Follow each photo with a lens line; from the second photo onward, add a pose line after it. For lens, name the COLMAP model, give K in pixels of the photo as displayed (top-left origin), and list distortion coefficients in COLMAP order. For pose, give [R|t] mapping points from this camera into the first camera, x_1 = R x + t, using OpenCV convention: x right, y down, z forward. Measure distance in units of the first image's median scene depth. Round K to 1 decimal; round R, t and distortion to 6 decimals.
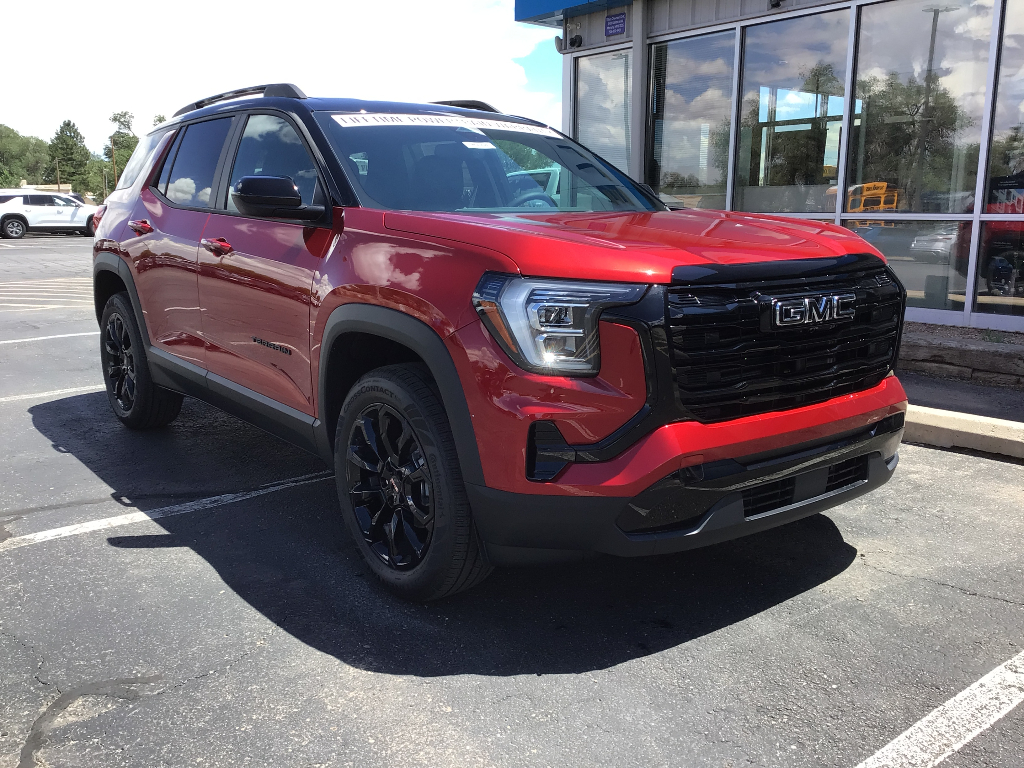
lens RADIAL K [[919.8, 0, 512.8], [0, 919.8, 385.5], [0, 0, 1]] dist [-0.003499, -0.007290]
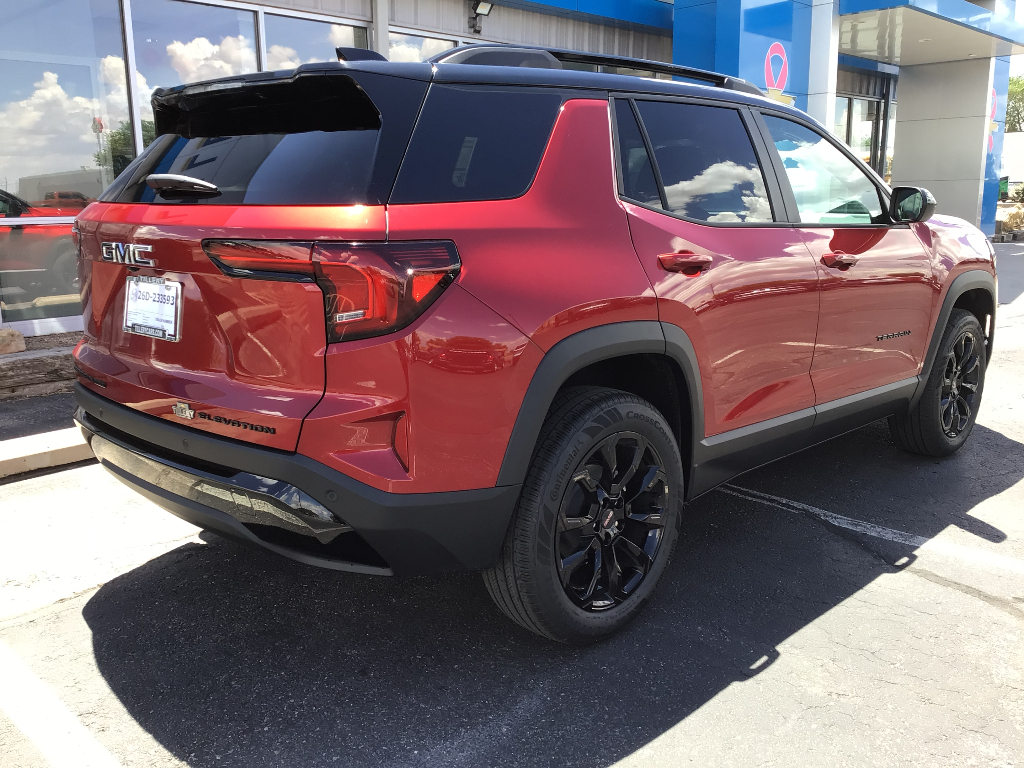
lens RADIAL K [[919.8, 0, 513.7], [0, 919.8, 385.1], [0, 0, 1]] dist [-0.003499, -0.007290]
pose [[-0.143686, -0.179112, 0.973280, -1.153422], [0.185226, 0.961237, 0.204241, -0.269169], [-0.972135, 0.209623, -0.104941, 1.386594]]
